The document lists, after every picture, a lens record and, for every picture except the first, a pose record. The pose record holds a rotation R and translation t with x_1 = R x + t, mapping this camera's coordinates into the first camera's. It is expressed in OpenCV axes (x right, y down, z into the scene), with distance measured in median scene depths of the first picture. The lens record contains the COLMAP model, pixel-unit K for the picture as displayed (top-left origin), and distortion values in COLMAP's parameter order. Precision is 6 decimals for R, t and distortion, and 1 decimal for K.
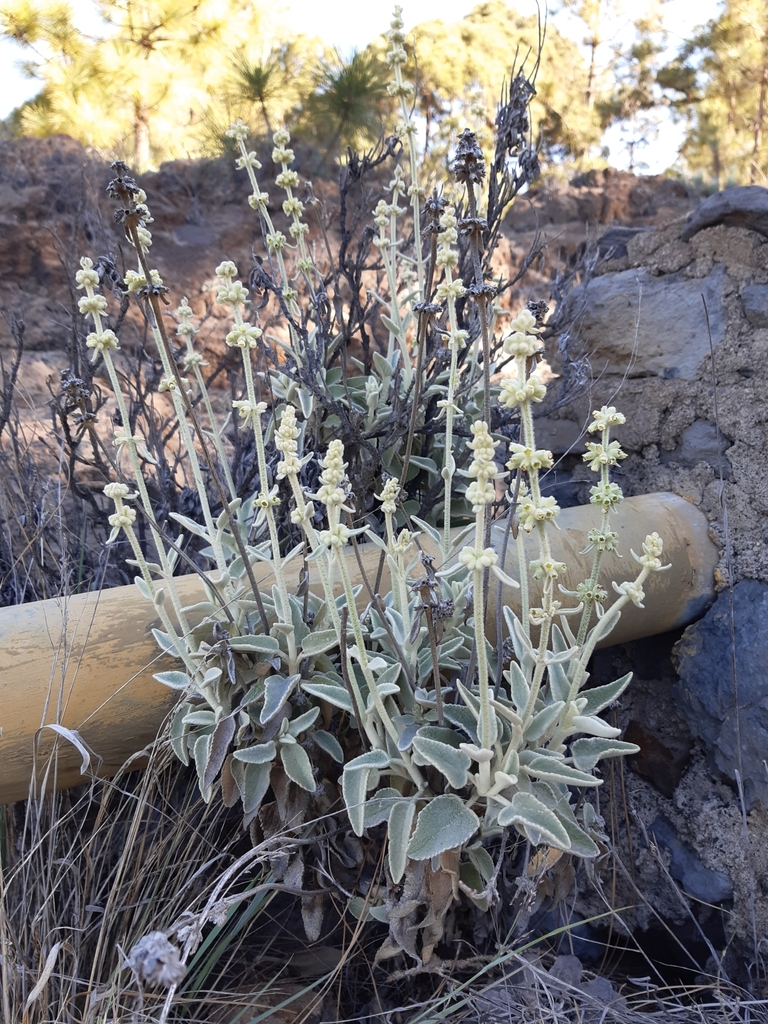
lens RADIAL K [[796.0, 0, 384.0], [0, 796.0, 512.0], [0, 0, 1]] dist [-0.026931, -0.005320]
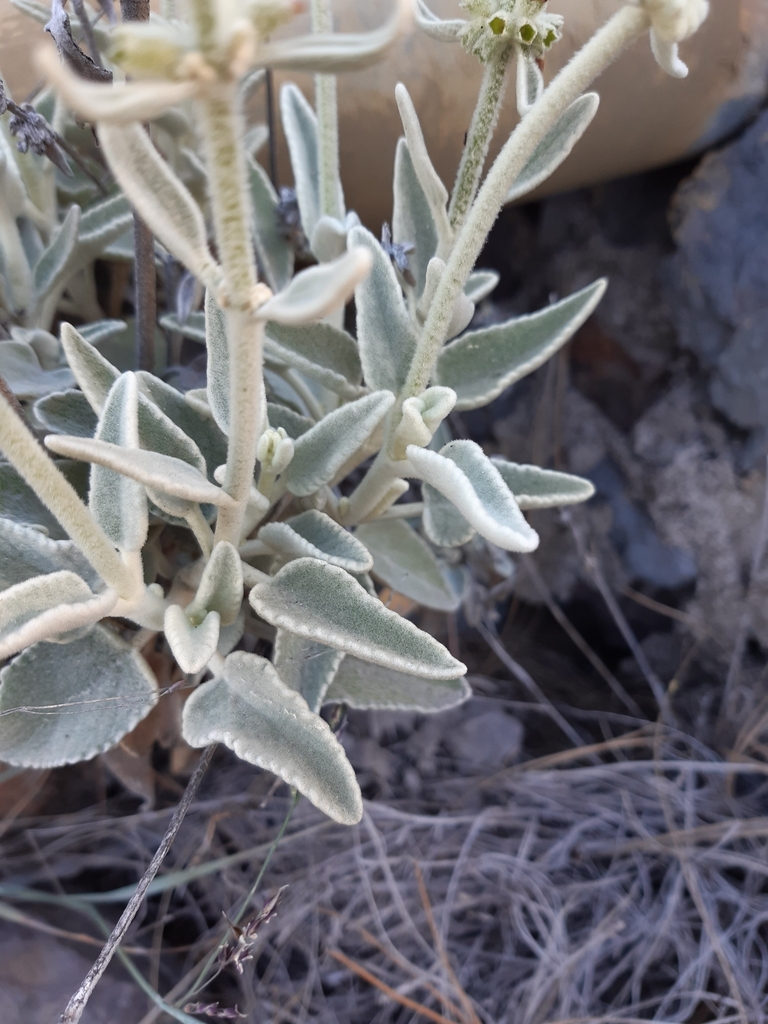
lens RADIAL K [[796.0, 0, 384.0], [0, 796.0, 512.0], [0, 0, 1]] dist [-0.026931, -0.005320]
pose [[0.998484, -0.019393, 0.051523, 0.209536], [-0.011411, 0.842665, 0.538317, 0.104546], [-0.053856, -0.538089, 0.841166, 0.706679]]
